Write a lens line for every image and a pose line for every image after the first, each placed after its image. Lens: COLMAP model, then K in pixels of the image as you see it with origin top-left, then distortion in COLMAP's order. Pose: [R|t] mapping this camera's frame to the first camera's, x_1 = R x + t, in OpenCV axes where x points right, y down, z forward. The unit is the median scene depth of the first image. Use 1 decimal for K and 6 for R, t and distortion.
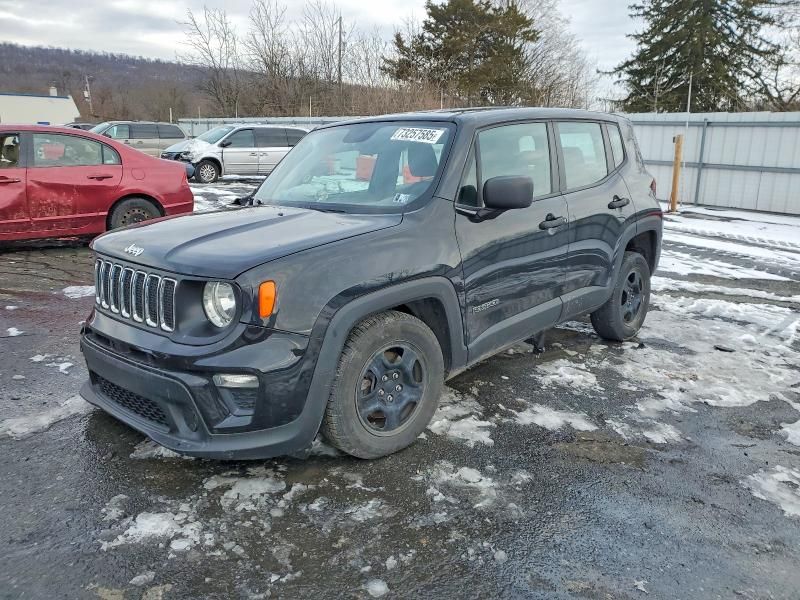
lens RADIAL K [[665.0, 0, 400.0], [0, 665.0, 300.0], [0, 0, 1]] dist [0.011373, 0.004652]
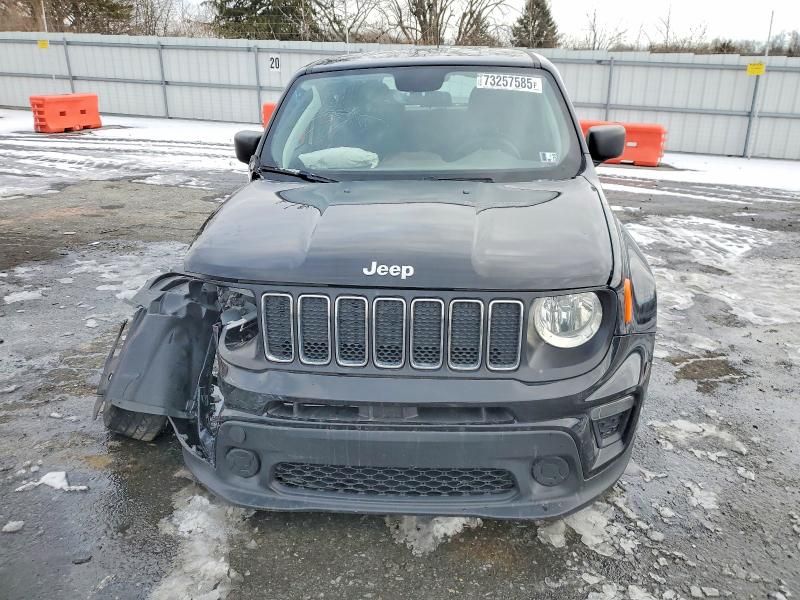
lens RADIAL K [[655.8, 0, 400.0], [0, 655.8, 300.0], [0, 0, 1]] dist [0.044202, 0.000865]
pose [[0.776441, -0.207987, 0.594879, -0.736418], [0.142511, 0.977464, 0.155743, -0.136396], [-0.613865, -0.036148, 0.788583, 0.435467]]
